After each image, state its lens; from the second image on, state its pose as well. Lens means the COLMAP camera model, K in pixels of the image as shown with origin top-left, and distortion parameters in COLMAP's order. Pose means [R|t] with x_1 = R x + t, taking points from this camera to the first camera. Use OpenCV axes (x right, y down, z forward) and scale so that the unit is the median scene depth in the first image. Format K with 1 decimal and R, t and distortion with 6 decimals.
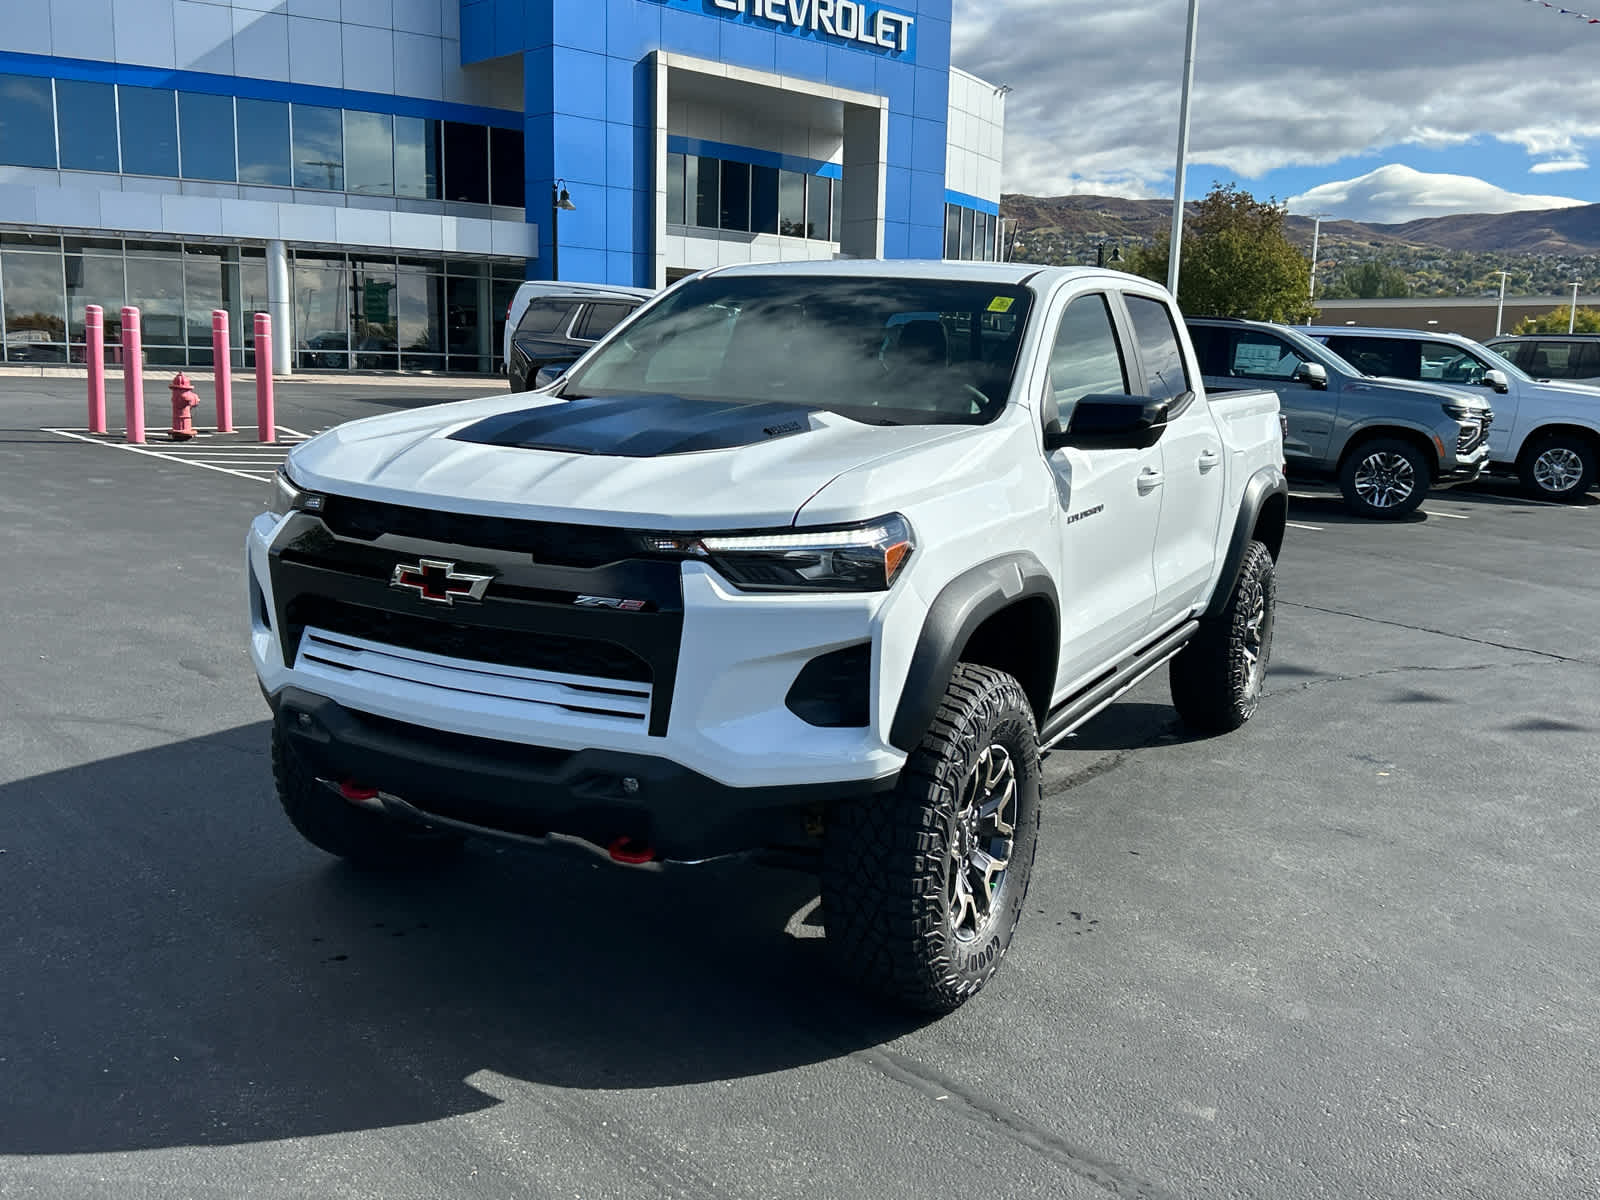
lens RADIAL K [[1495.1, 0, 782.5], [0, 1495.1, 602.4], [0, 0, 1]] dist [0.078101, -0.131963]
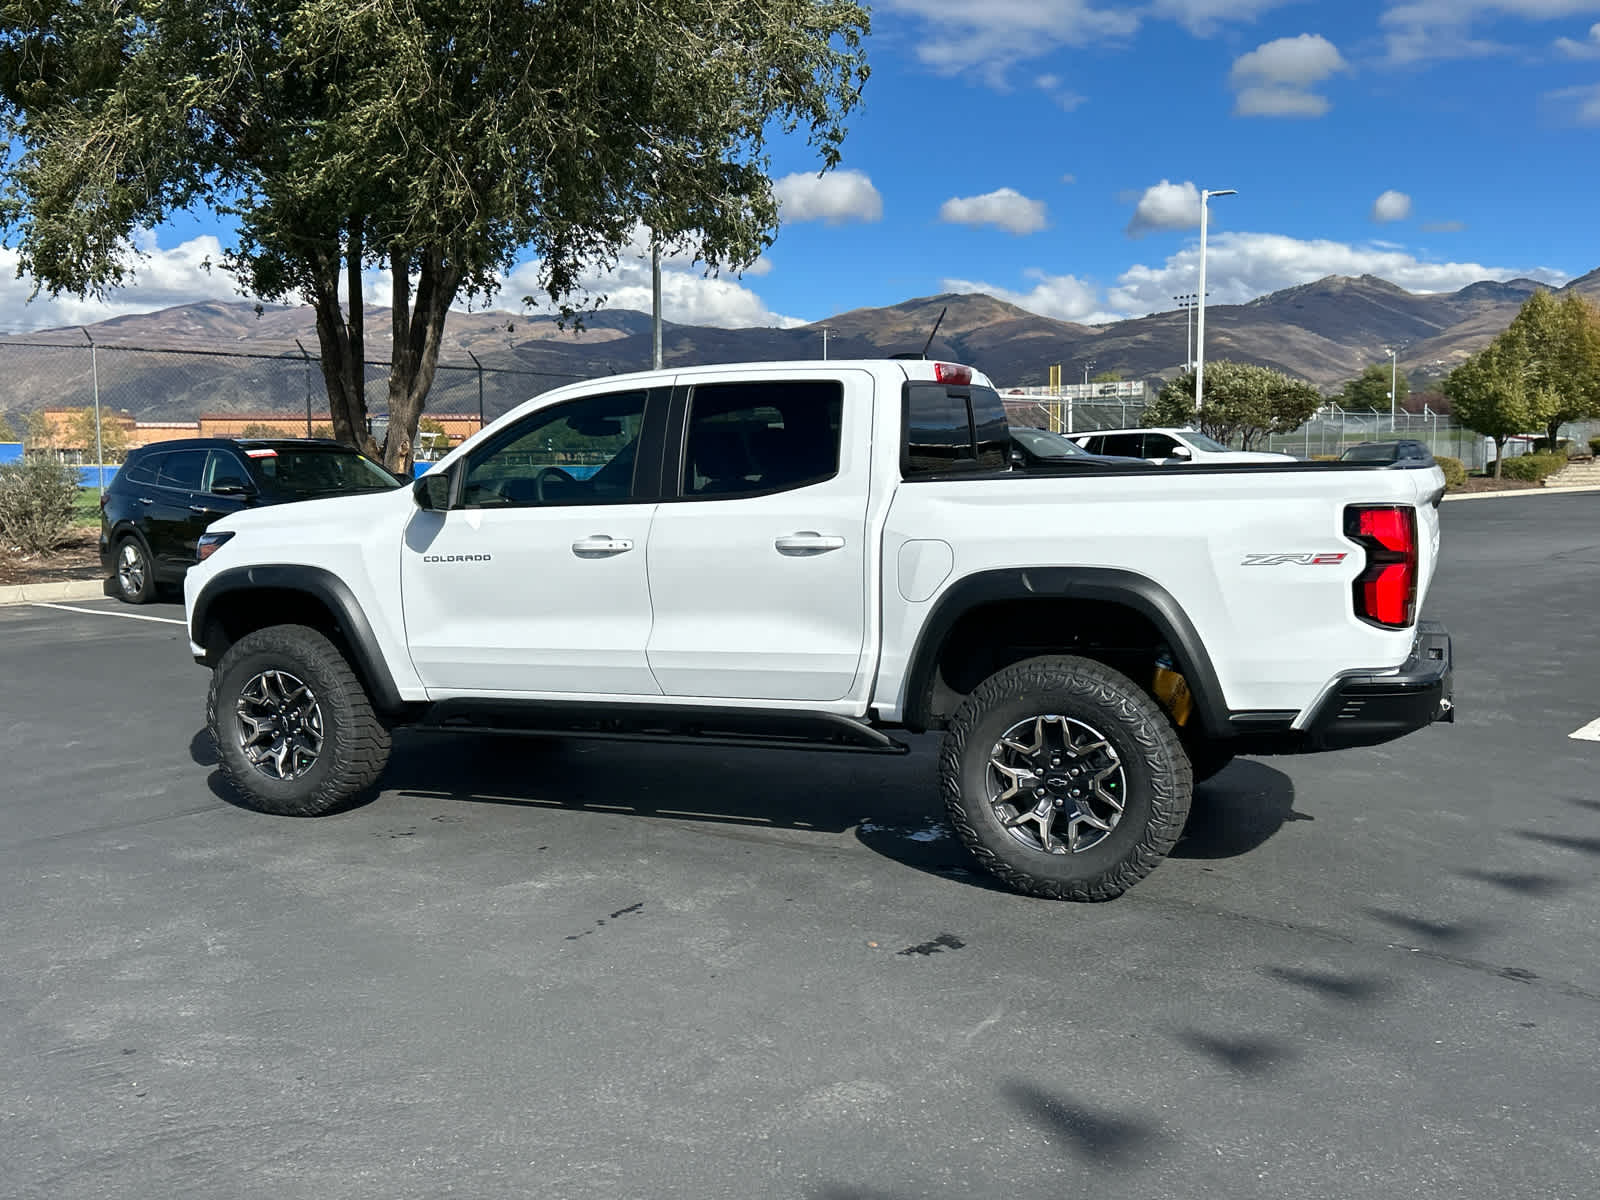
lens RADIAL K [[1489.6, 0, 785.3], [0, 1489.6, 605.9], [0, 0, 1]] dist [0.112801, -0.221941]
pose [[0.070009, 0.058377, -0.995837, 1.601186], [-0.148638, 0.987752, 0.047454, -0.125968], [0.986410, 0.144697, 0.077828, 1.188906]]
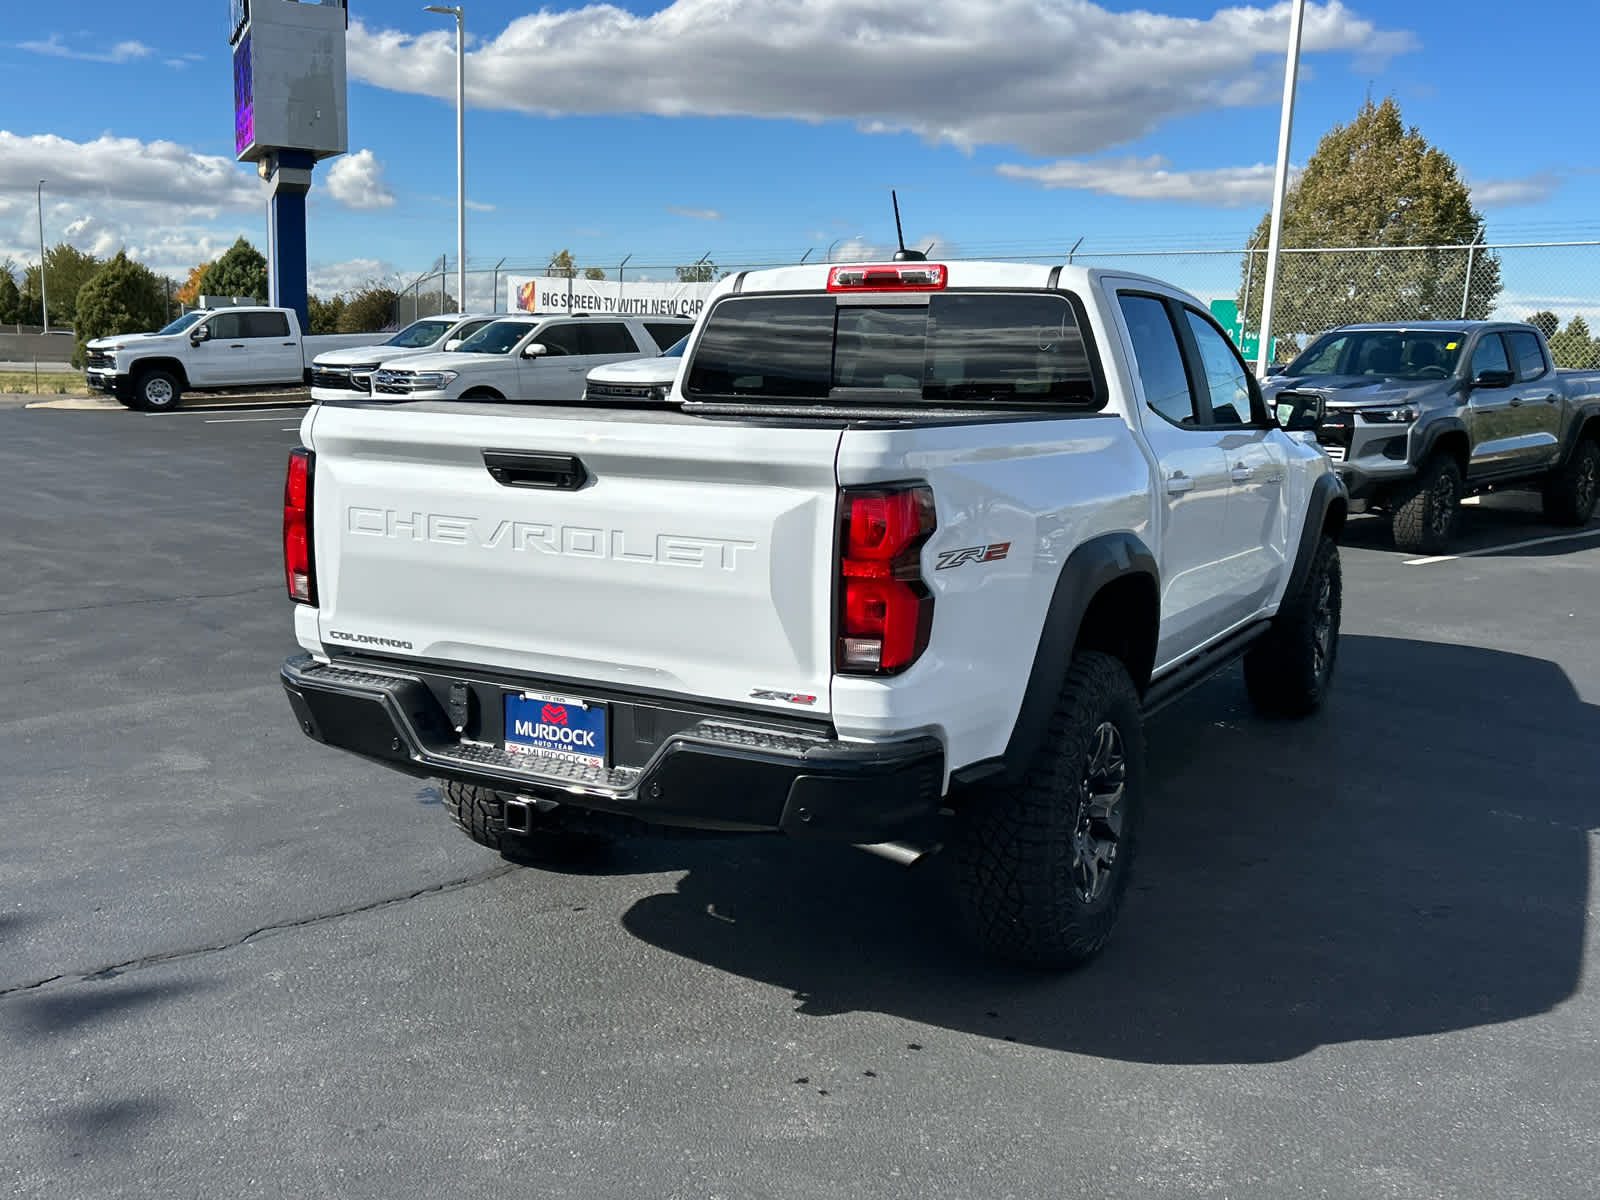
lens RADIAL K [[1489.6, 0, 785.3], [0, 1489.6, 605.9], [0, 0, 1]] dist [0.112801, -0.221941]
pose [[-0.998035, -0.062646, 0.000858, 0.277740], [-0.058881, 0.942544, 0.328852, -0.424370], [-0.021410, 0.328155, -0.944381, 2.525128]]
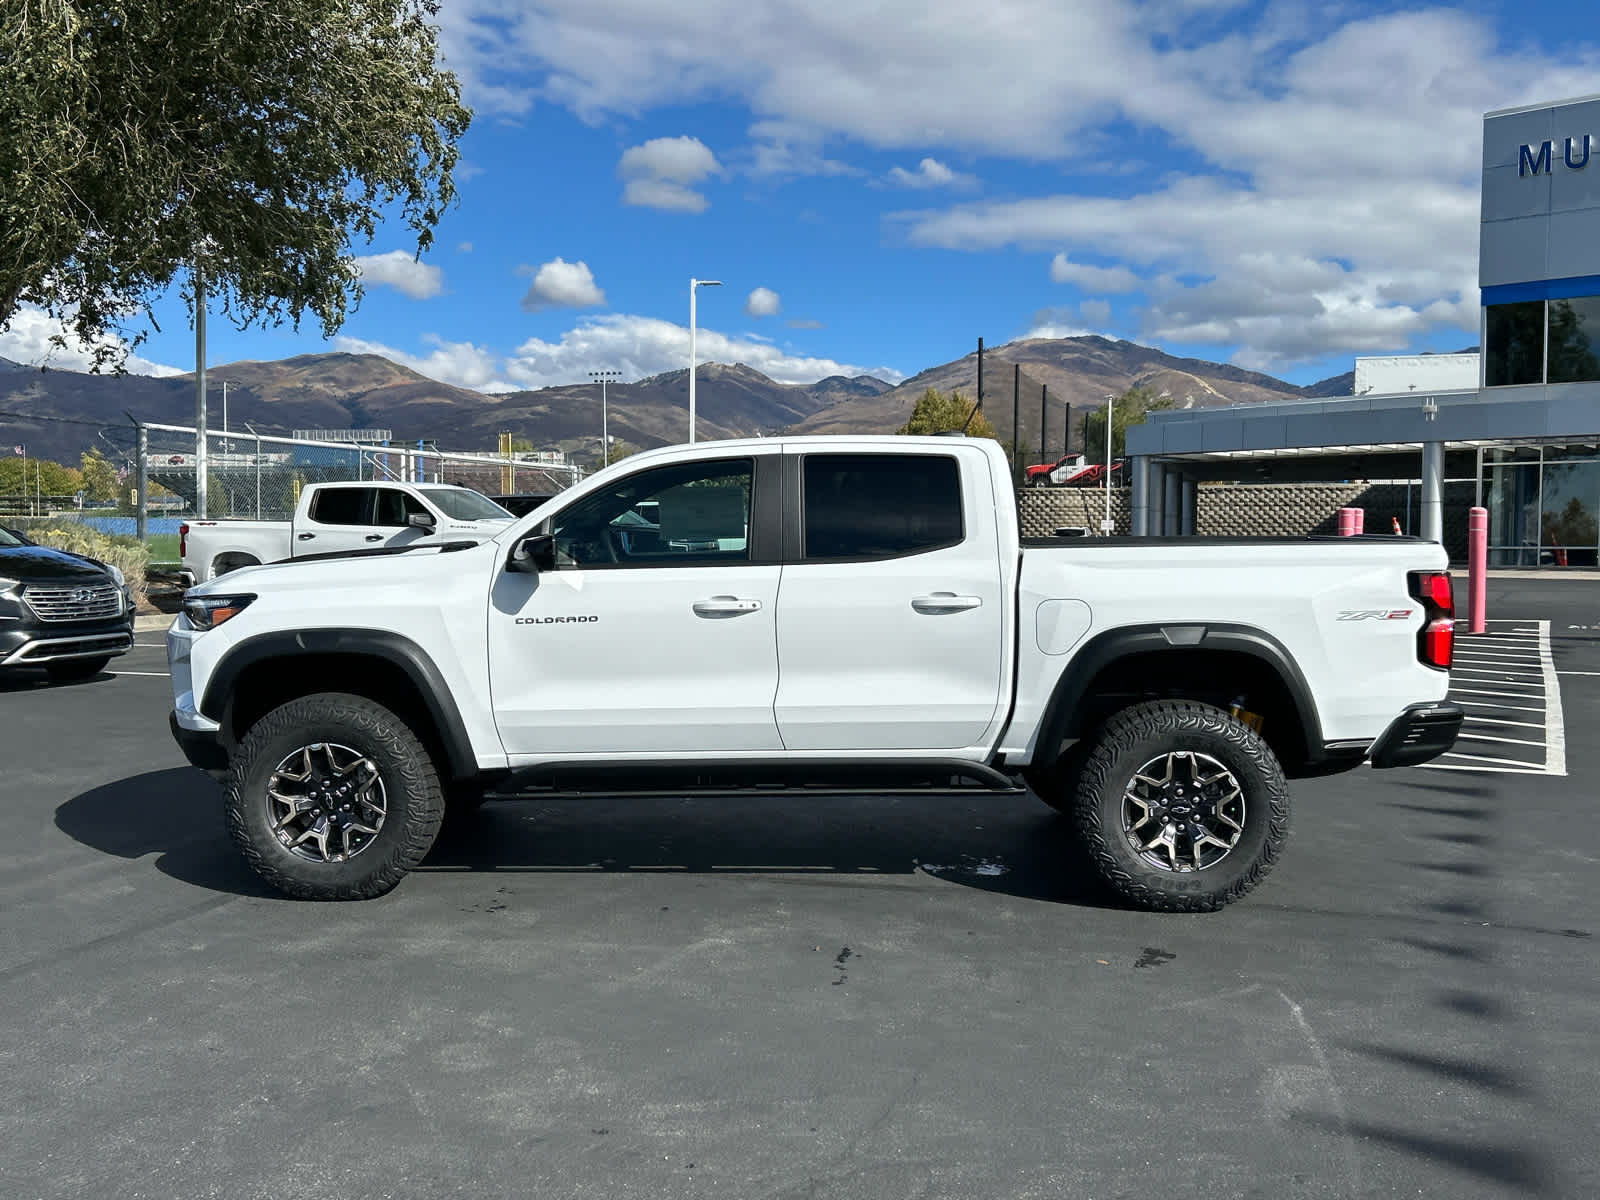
lens RADIAL K [[1491.6, 0, 783.7], [0, 1491.6, 596.5], [0, 0, 1]] dist [0.110253, -0.201173]
pose [[0.448464, 0.008061, -0.893764, 1.508412], [-0.136573, 0.988835, -0.059610, -0.026800], [0.883305, 0.148797, 0.444558, 0.565663]]
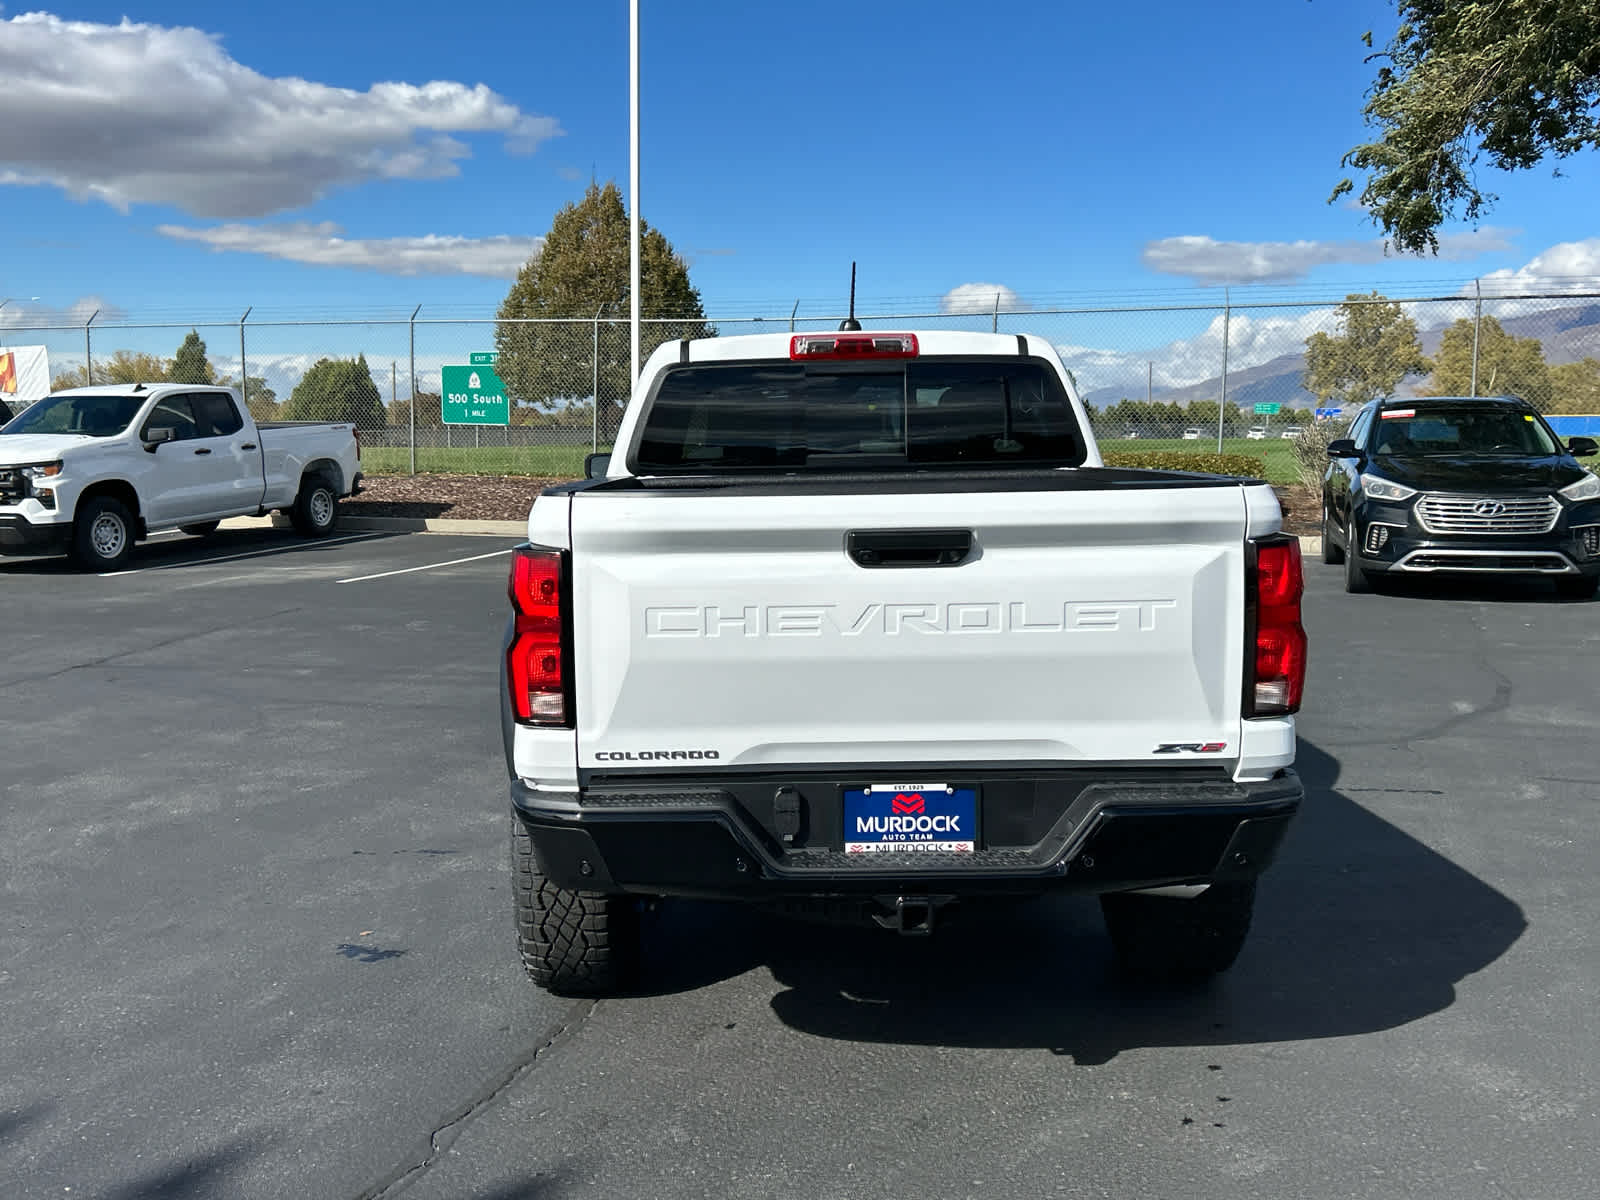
lens RADIAL K [[1491.6, 0, 783.7], [0, 1491.6, 596.5], [0, 0, 1]] dist [0.110253, -0.201173]
pose [[-0.874298, 0.023246, -0.484833, 0.809017], [-0.107214, 0.964933, 0.239604, -0.376848], [0.473401, 0.261466, -0.841146, 2.374874]]
